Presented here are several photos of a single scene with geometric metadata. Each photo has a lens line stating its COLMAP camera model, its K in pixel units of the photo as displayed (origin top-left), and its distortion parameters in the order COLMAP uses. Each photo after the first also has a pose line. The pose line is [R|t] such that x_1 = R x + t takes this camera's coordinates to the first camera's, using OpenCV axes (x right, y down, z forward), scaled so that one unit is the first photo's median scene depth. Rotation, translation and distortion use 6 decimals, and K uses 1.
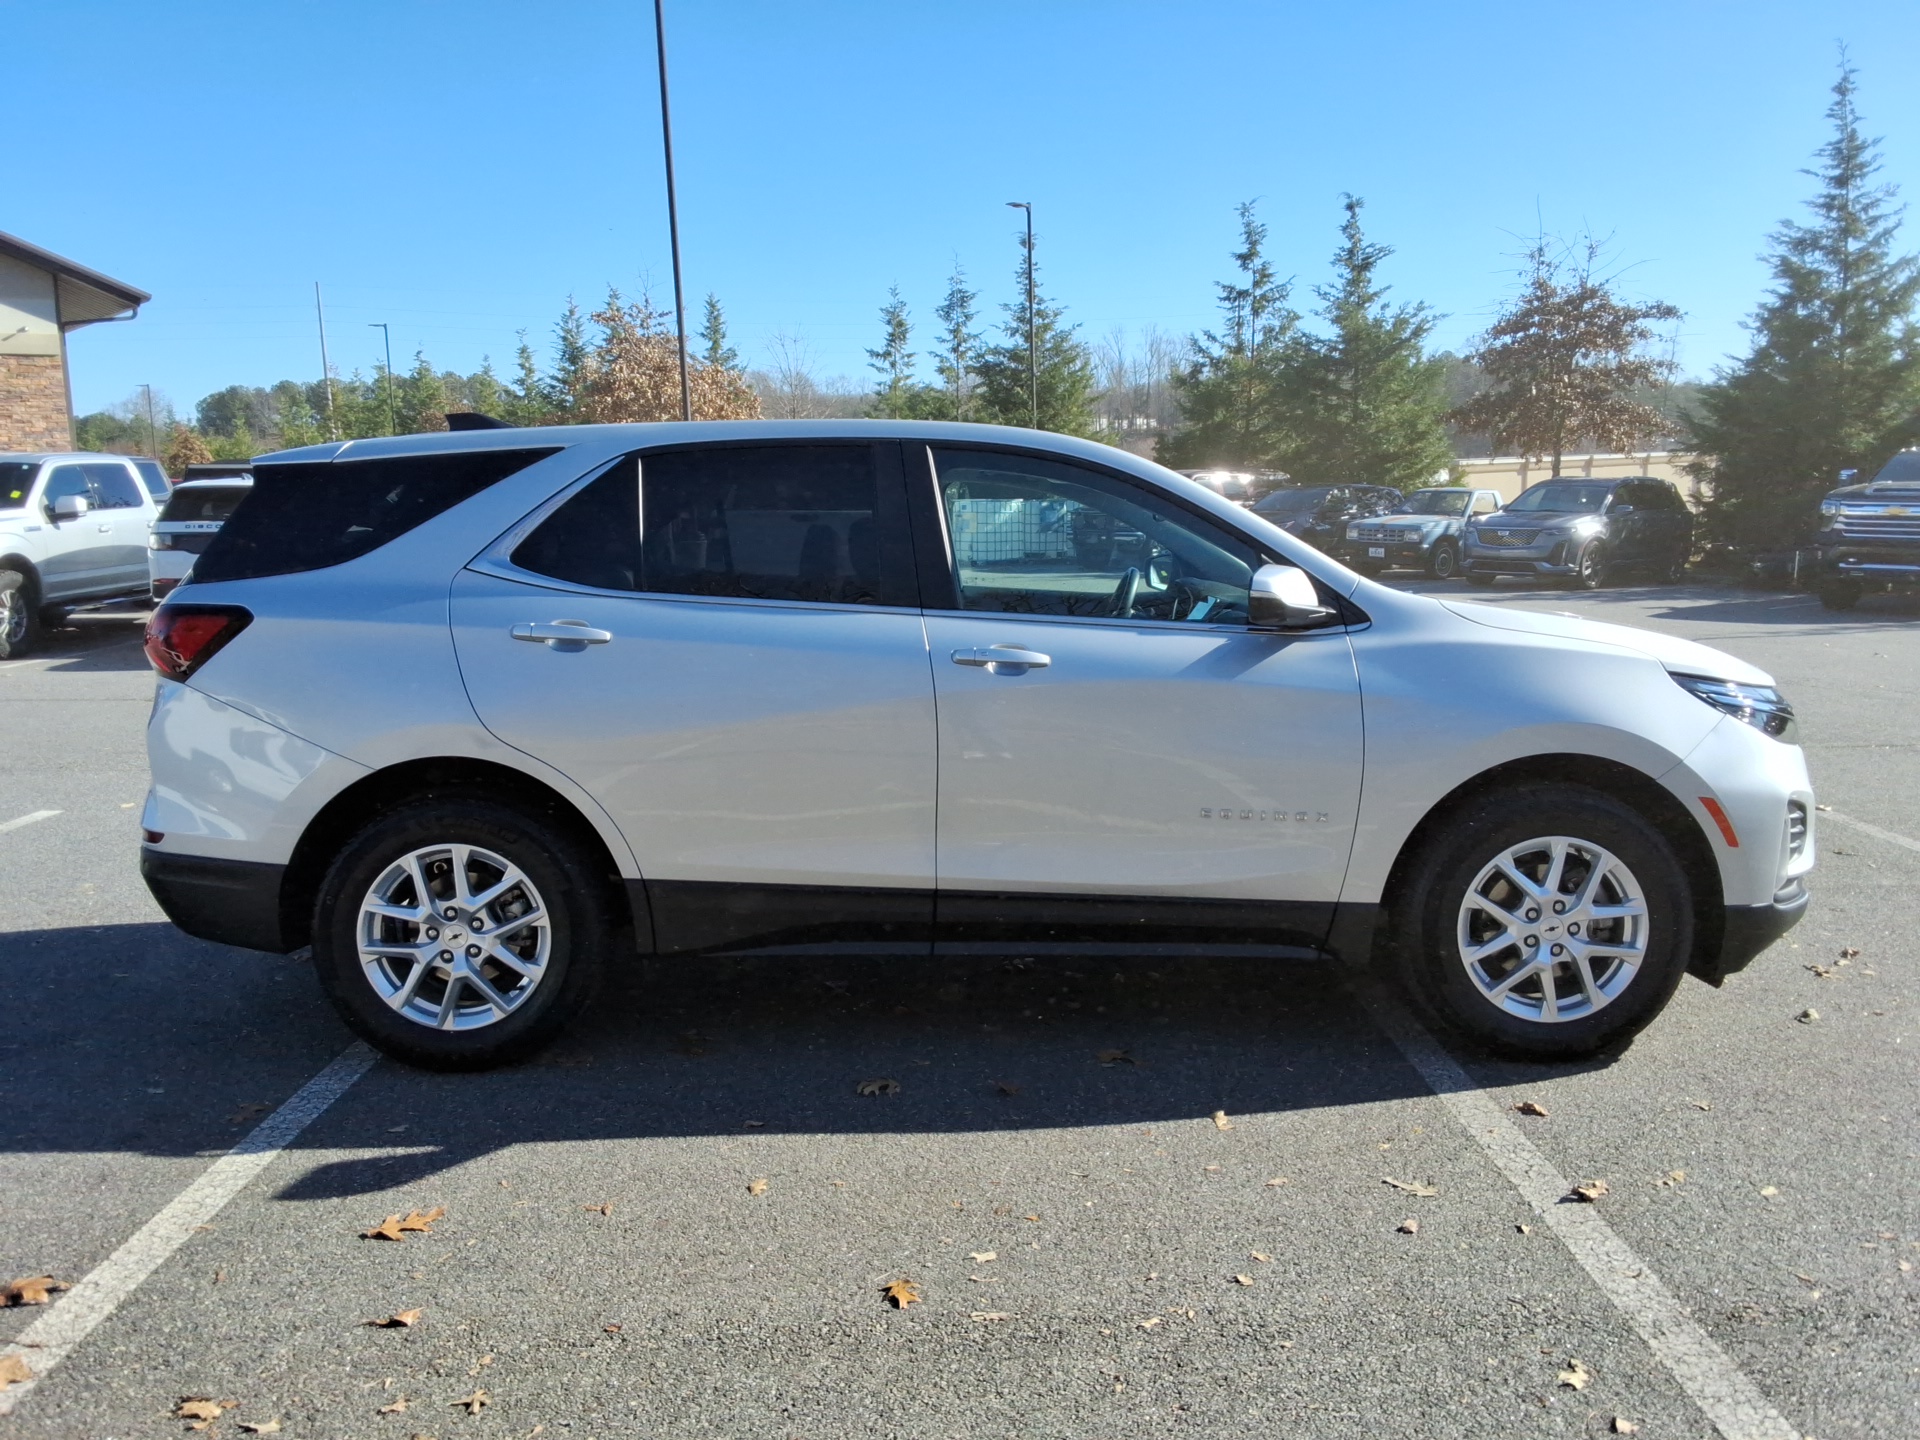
lens RADIAL K [[1537.5, 0, 965.4], [0, 1537.5, 723.4], [0, 0, 1]] dist [0.103296, -0.156141]
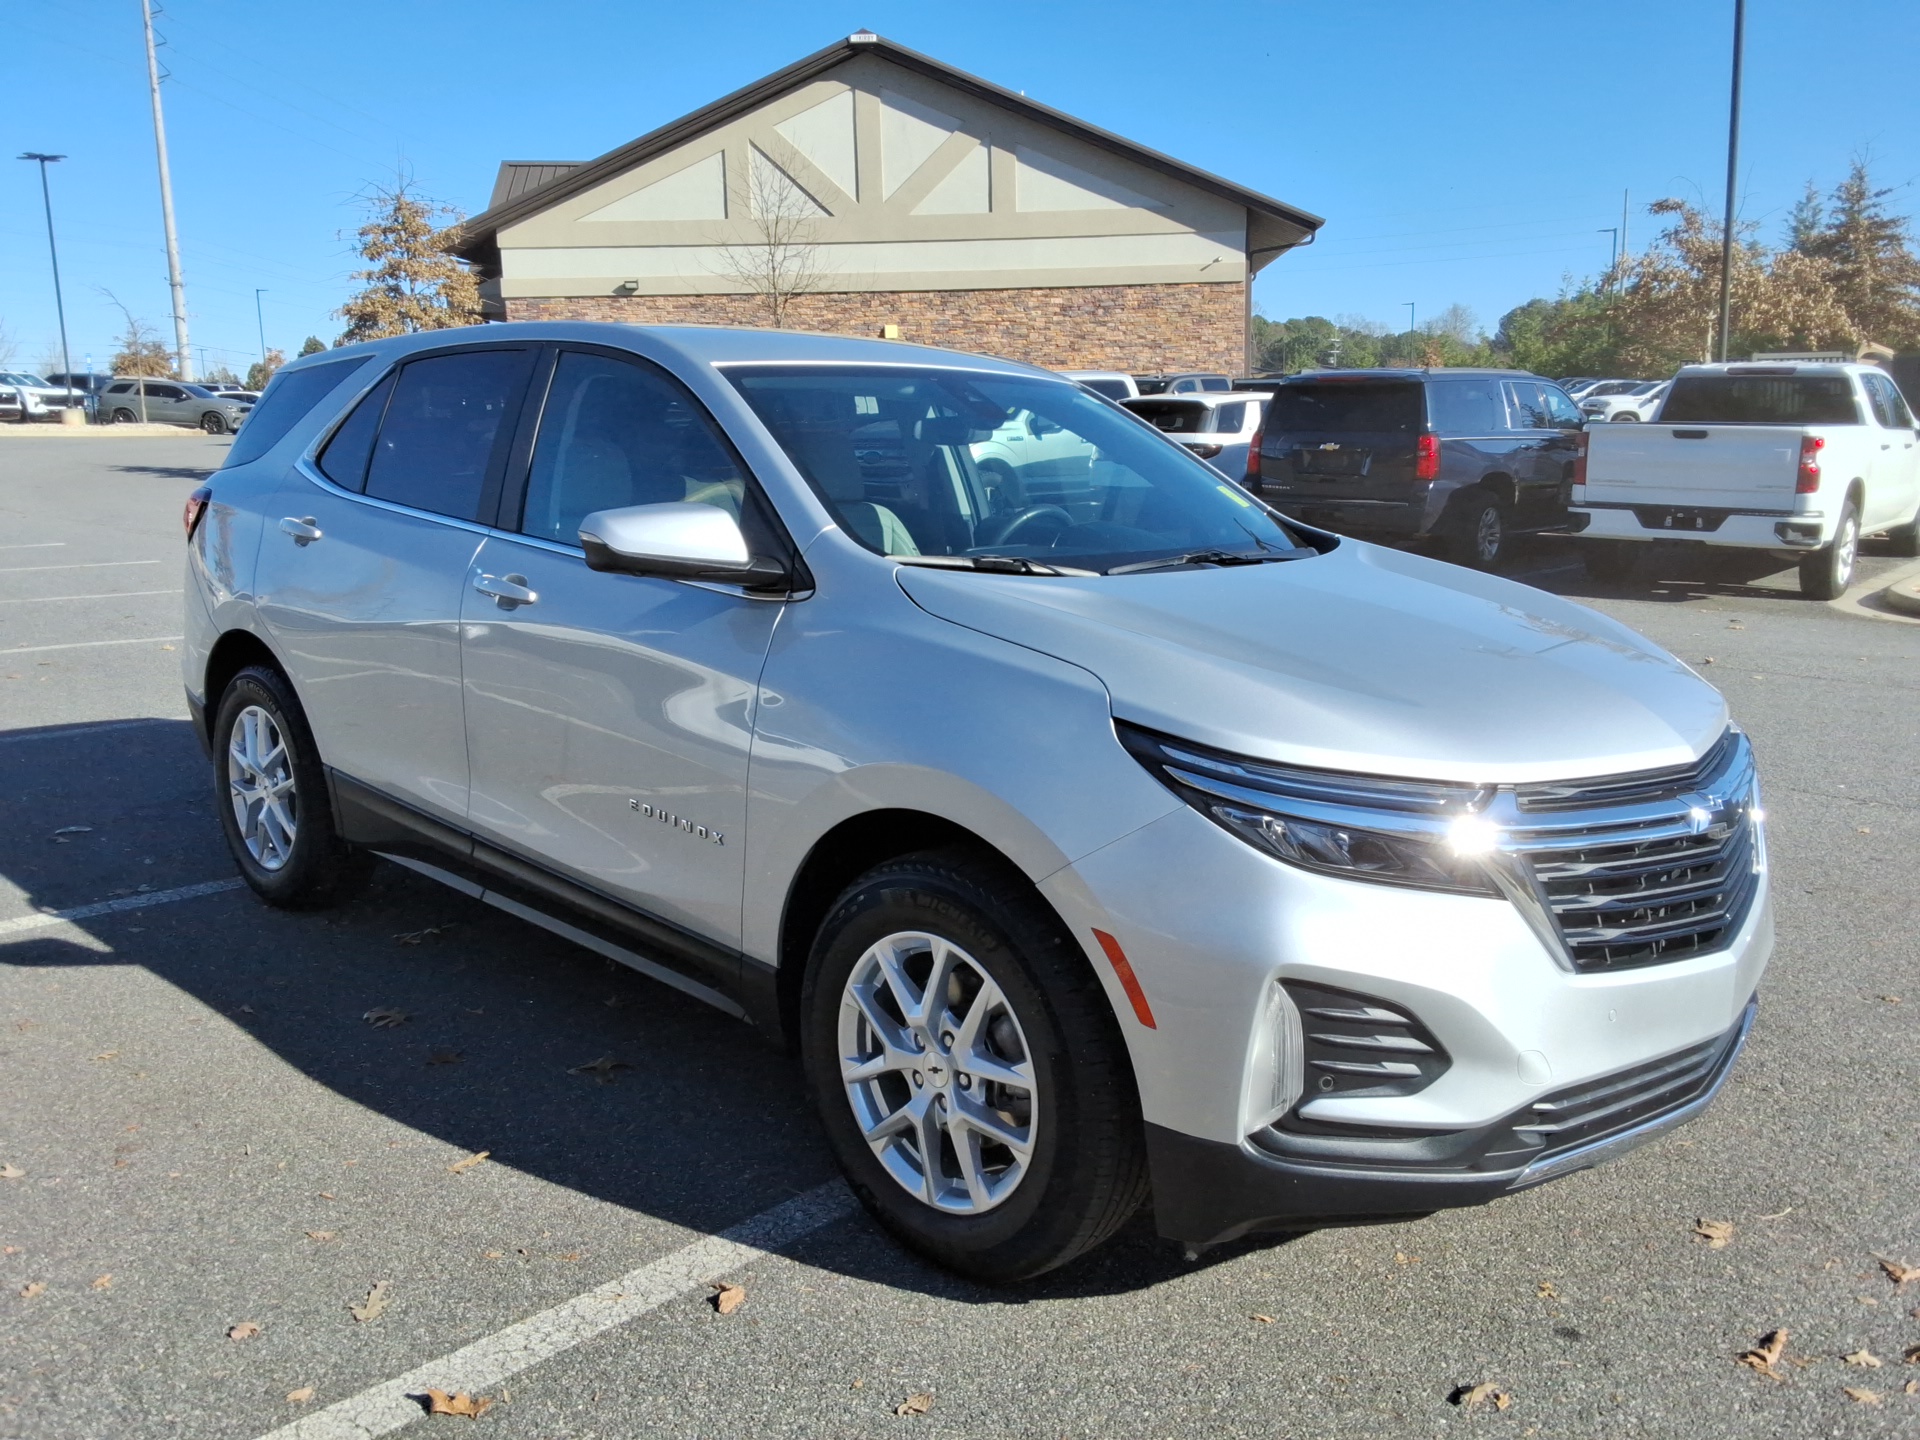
lens RADIAL K [[1537.5, 0, 954.3], [0, 1537.5, 709.3], [0, 0, 1]] dist [0.103296, -0.156141]
pose [[0.708014, 0.144154, -0.691329, 0.090759], [-0.112449, 0.989467, 0.091158, -0.009249], [0.697188, 0.013198, 0.716767, 0.058164]]
